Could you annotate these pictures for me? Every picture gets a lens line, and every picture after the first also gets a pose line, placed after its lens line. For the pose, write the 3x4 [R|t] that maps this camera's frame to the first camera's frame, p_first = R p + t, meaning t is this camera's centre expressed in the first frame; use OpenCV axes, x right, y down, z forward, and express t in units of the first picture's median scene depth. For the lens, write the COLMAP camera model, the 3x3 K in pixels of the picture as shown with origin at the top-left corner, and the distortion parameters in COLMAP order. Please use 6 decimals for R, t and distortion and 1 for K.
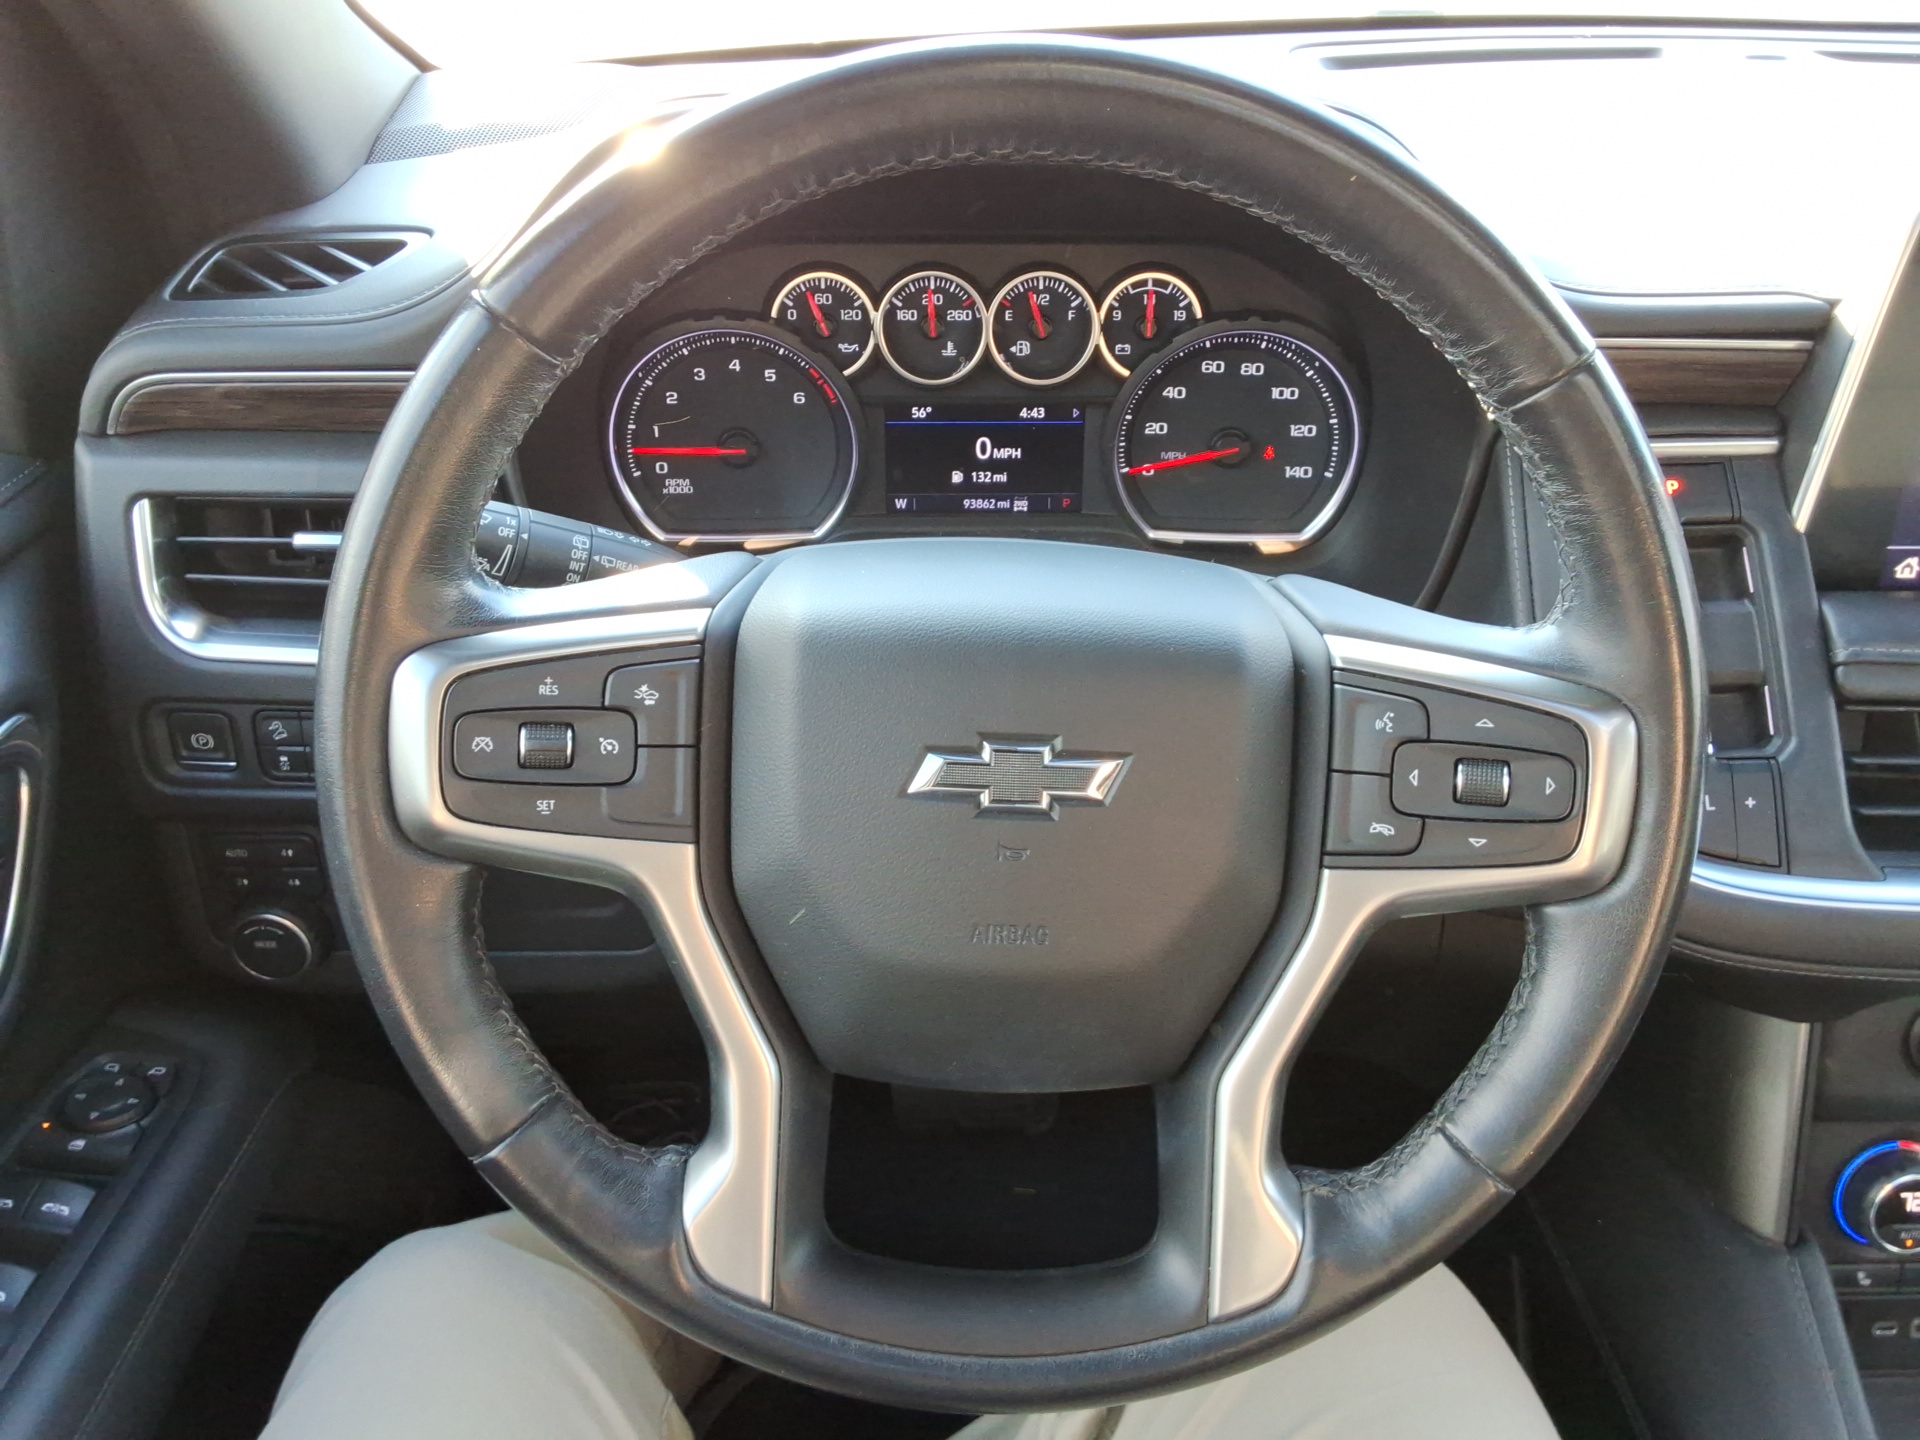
lens RADIAL K [[1535.3, 0, 964.0], [0, 1535.3, 686.9], [0, 0, 1]] dist [0.134211, -0.225335]
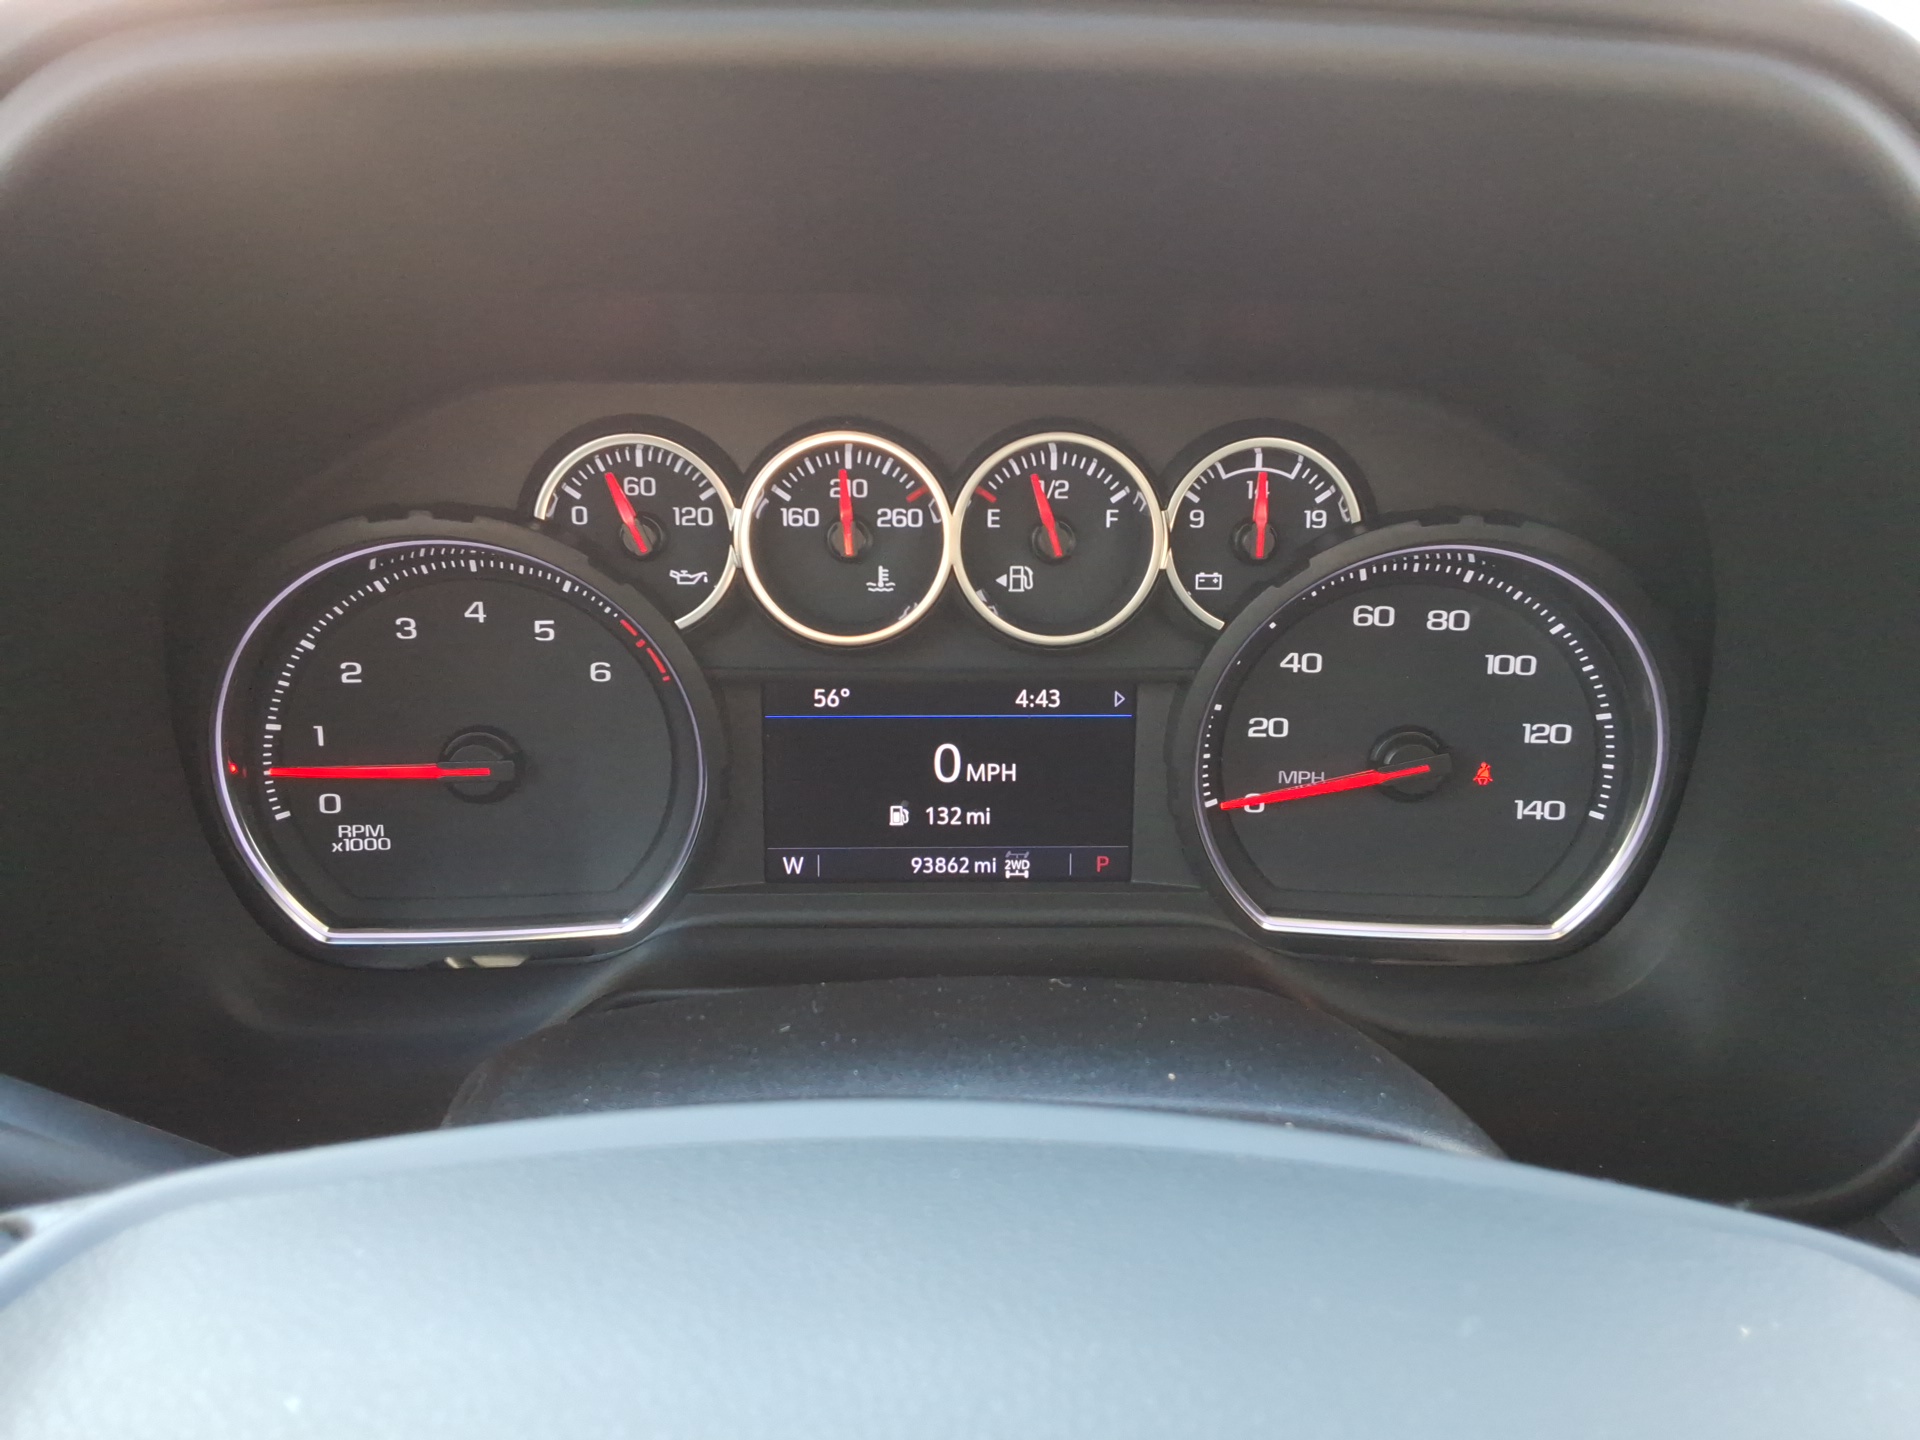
lens RADIAL K [[1535.3, 0, 964.0], [0, 1535.3, 686.9], [0, 0, 1]] dist [0.134211, -0.225335]
pose [[0.999930, -0.000122, 0.011858, 0.012715], [0.002366, 0.981884, -0.189467, -0.083680], [-0.011620, 0.189481, 0.981816, 0.493723]]
